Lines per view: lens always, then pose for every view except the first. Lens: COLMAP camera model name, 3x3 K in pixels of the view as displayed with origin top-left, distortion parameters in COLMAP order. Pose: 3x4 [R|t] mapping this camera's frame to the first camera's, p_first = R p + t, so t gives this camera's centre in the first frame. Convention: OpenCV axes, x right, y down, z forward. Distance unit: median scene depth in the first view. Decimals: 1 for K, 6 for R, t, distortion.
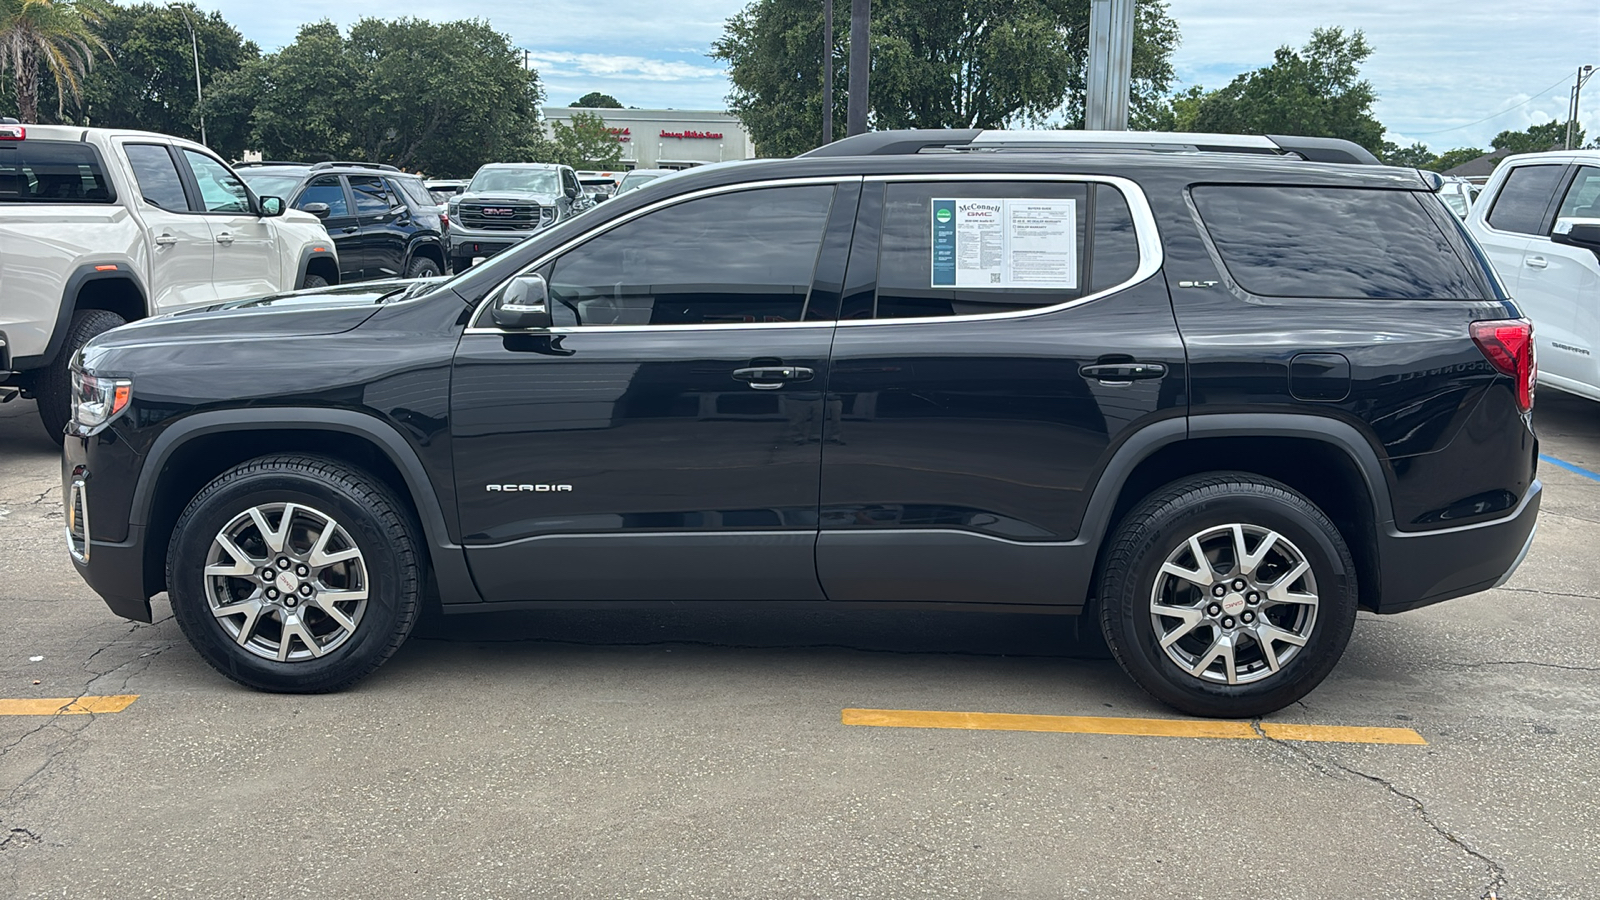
lens RADIAL K [[1499.8, 0, 798.9], [0, 1499.8, 448.8], [0, 0, 1]] dist [0.040496, 0.000000]
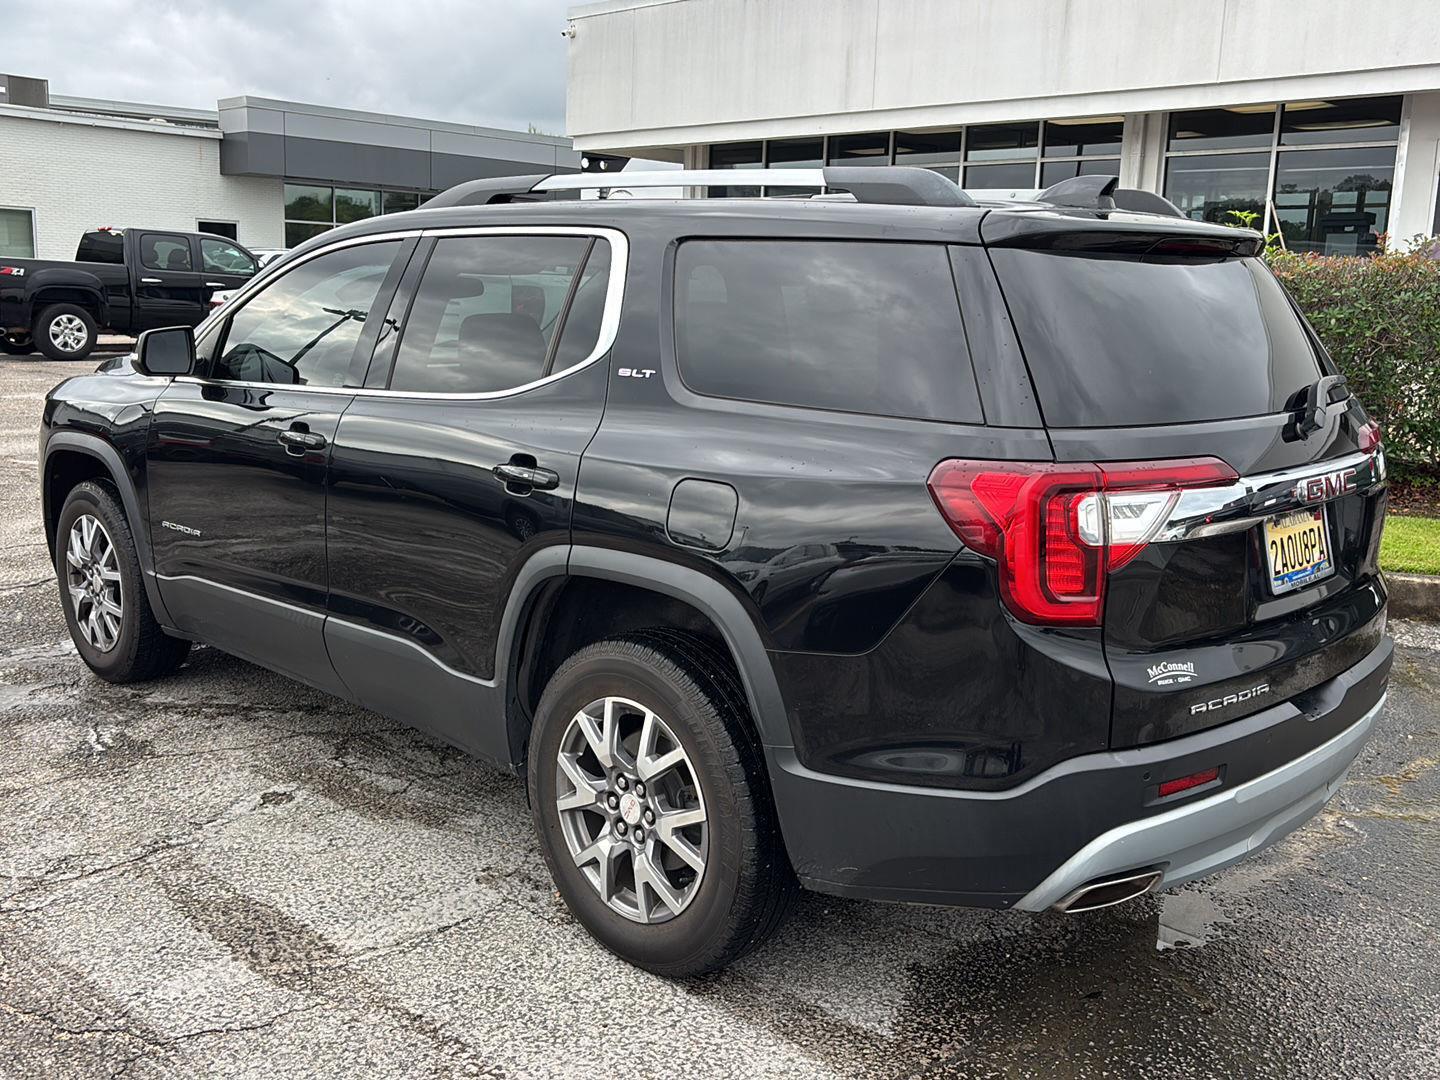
lens RADIAL K [[1413.7, 0, 719.5], [0, 1413.7, 529.5], [0, 0, 1]] dist [0.032850, 0.000000]
pose [[0.724924, 0.129906, -0.676469, 0.762204], [-0.137089, 0.989619, 0.043134, -0.067145], [0.675050, 0.061468, 0.735207, 0.514282]]
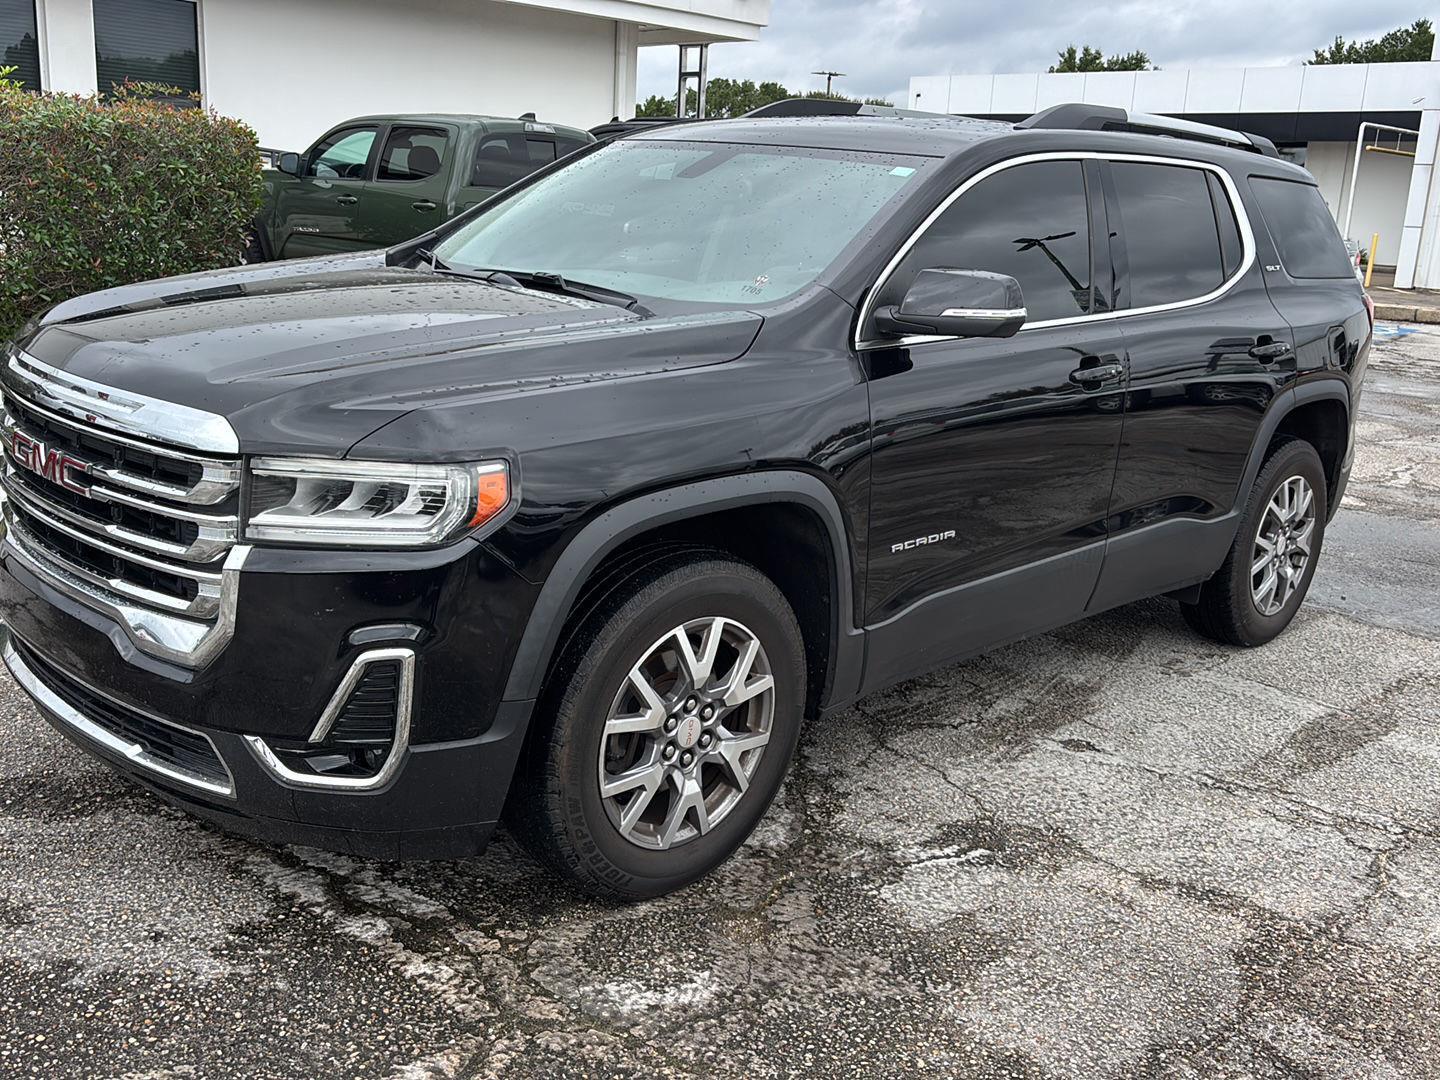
lens RADIAL K [[1413.7, 0, 708.0], [0, 1413.7, 541.5], [0, 0, 1]] dist [0.032850, 0.000000]
pose [[0.688388, -0.152457, 0.709139, -0.779550], [0.081959, 0.987749, 0.132794, -0.081063], [-0.720697, -0.033293, 0.692450, 0.559244]]
